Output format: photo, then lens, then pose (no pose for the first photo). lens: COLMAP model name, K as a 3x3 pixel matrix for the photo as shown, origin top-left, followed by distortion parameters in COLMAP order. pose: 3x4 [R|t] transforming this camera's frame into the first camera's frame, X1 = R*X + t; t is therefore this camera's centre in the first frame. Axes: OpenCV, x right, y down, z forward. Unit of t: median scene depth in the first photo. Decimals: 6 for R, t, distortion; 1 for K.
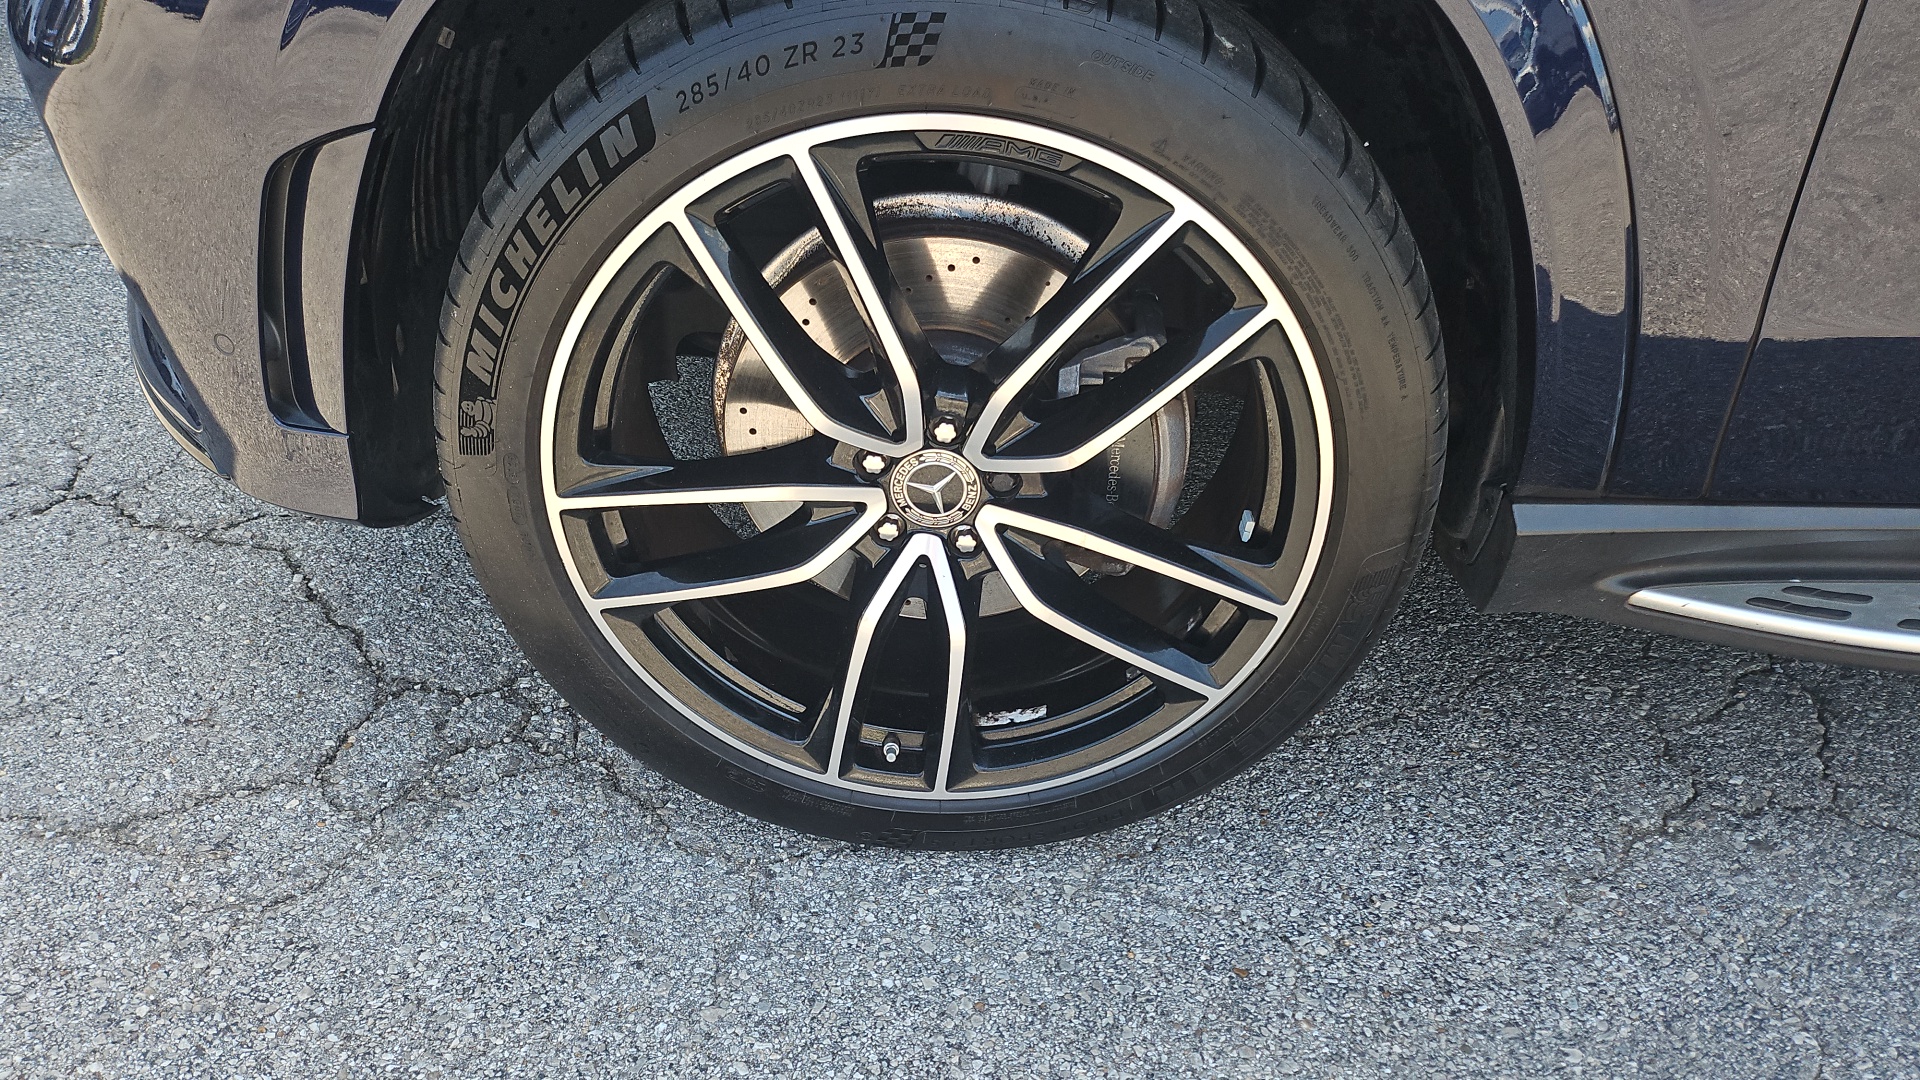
lens RADIAL K [[1327.5, 0, 913.3], [0, 1327.5, 542.4], [0, 0, 1]] dist [0.074377, -0.074100]
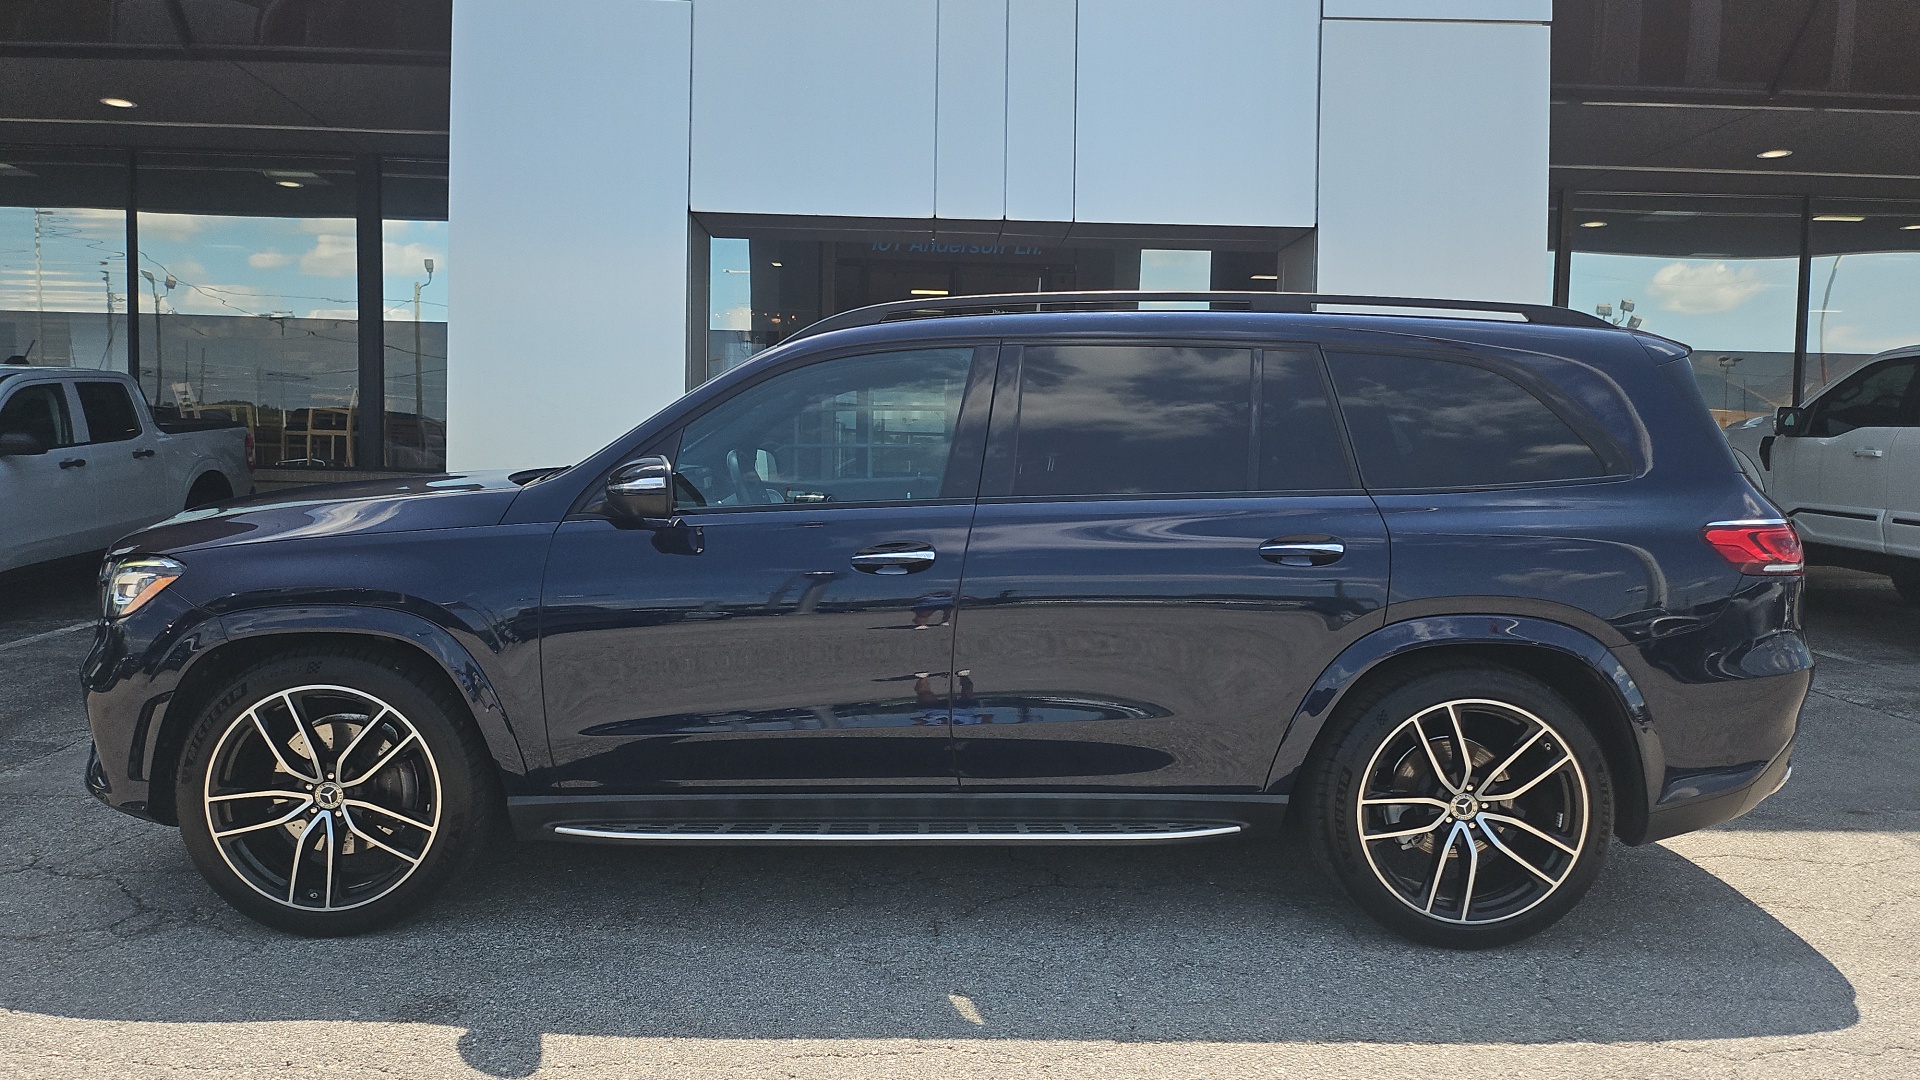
lens RADIAL K [[1339.1, 0, 969.6], [0, 1339.1, 538.5], [0, 0, 1]] dist [0.072236, -0.079015]
pose [[0.996818, 0.000351, 0.079709, 1.373303], [0.038600, 0.872792, -0.486563, 1.138212], [-0.069740, 0.488092, 0.870002, -2.440336]]
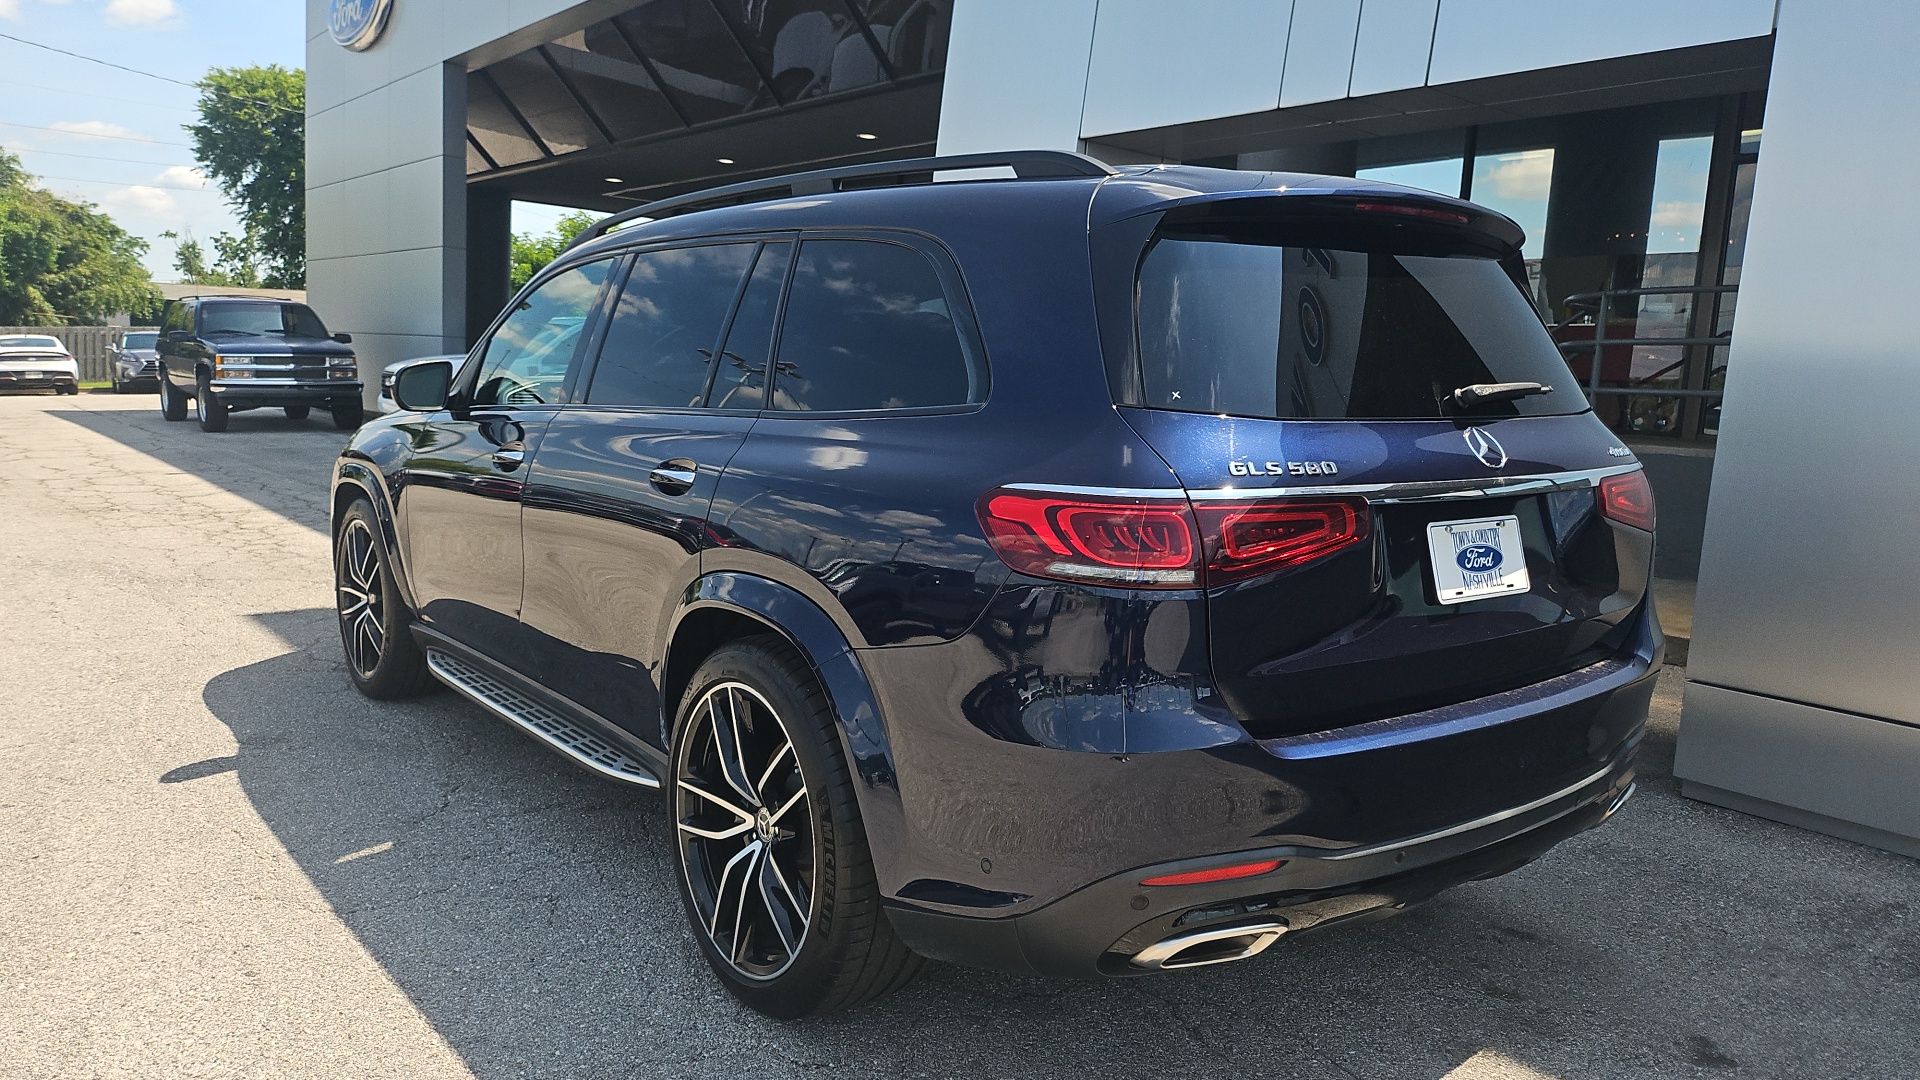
lens RADIAL K [[1424.9, 0, 1021.8], [0, 1424.9, 486.6], [0, 0, 1]] dist [0.002074, -0.001105]
pose [[0.657088, 0.079779, -0.749581, 5.445636], [-0.425781, 0.859848, -0.281728, 0.068606], [0.622050, 0.504278, 0.598964, -0.835837]]
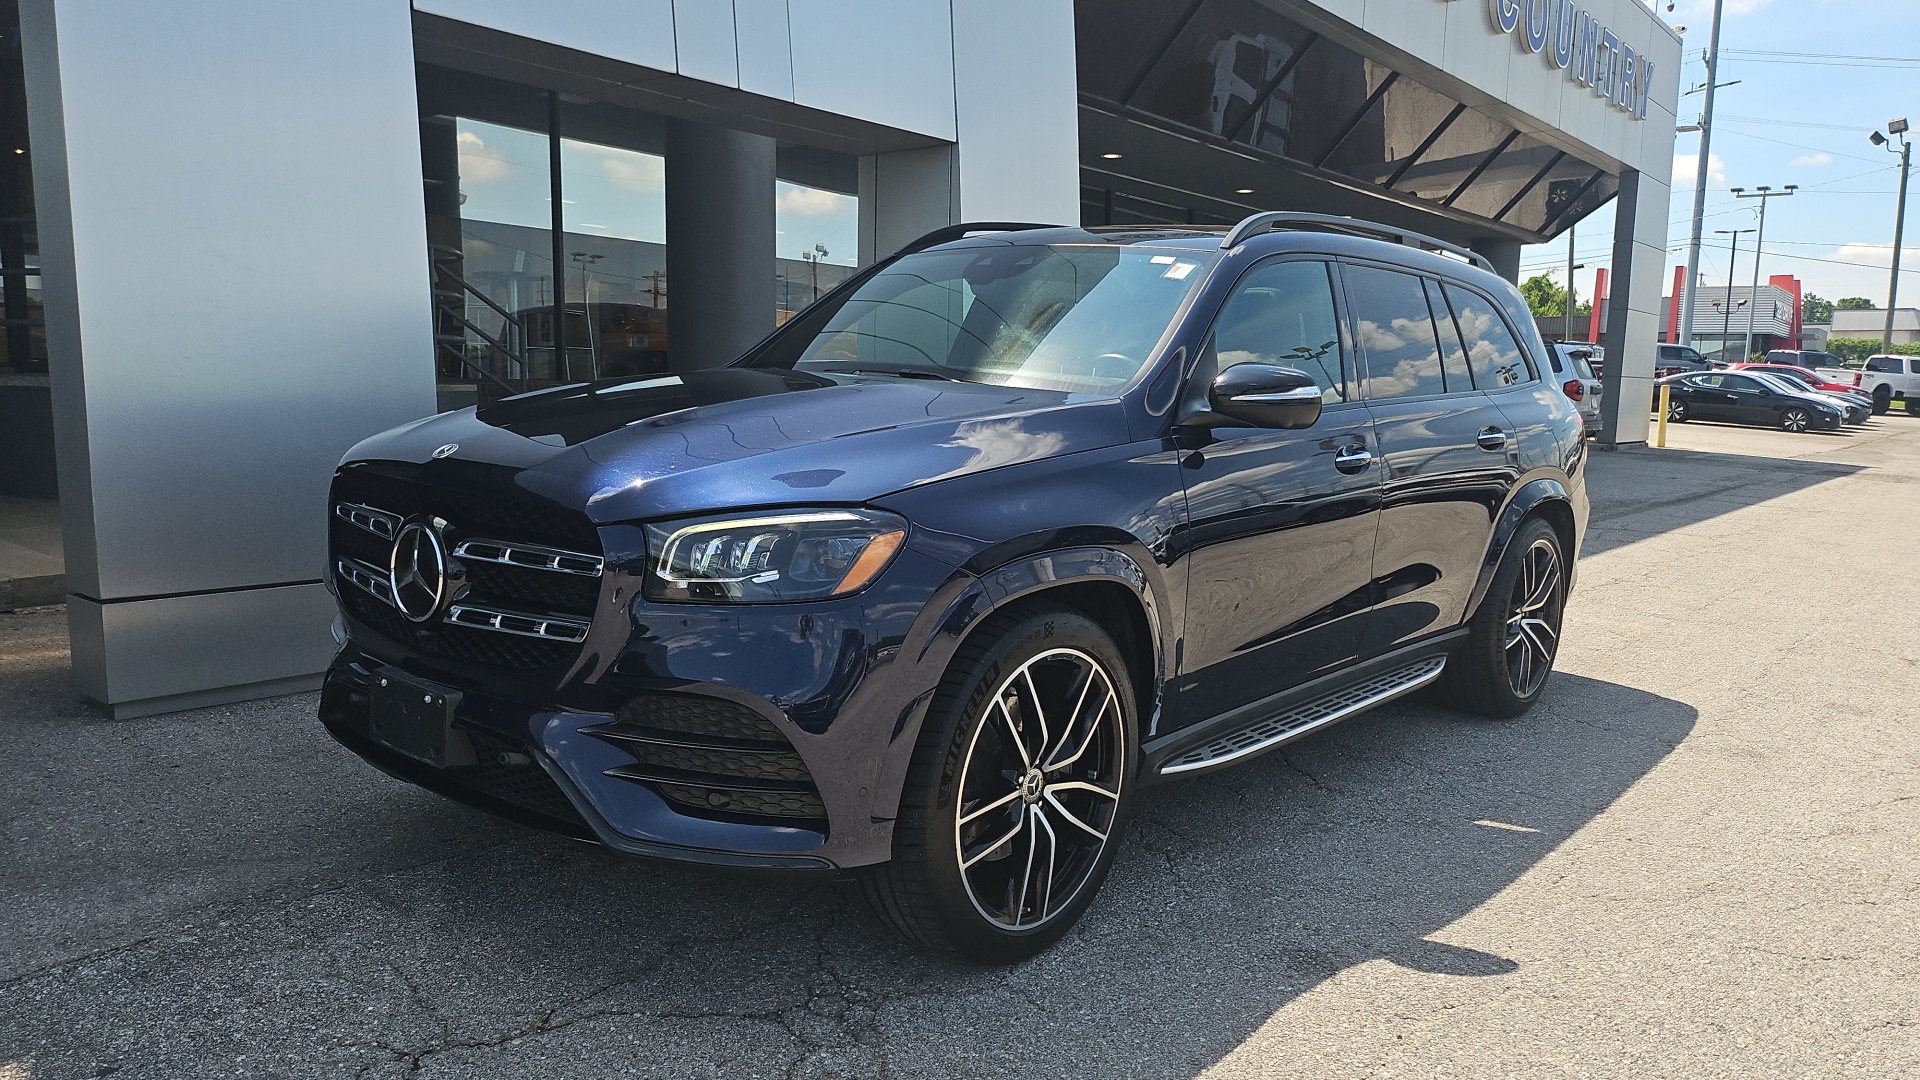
lens RADIAL K [[1339.1, 0, 969.6], [0, 1339.1, 538.5], [0, 0, 1]] dist [0.072236, -0.079015]
pose [[0.608023, -0.093369, 0.788410, -2.212247], [0.411645, 0.886221, -0.212509, 0.043668], [-0.678864, 0.453755, 0.577278, -0.731282]]
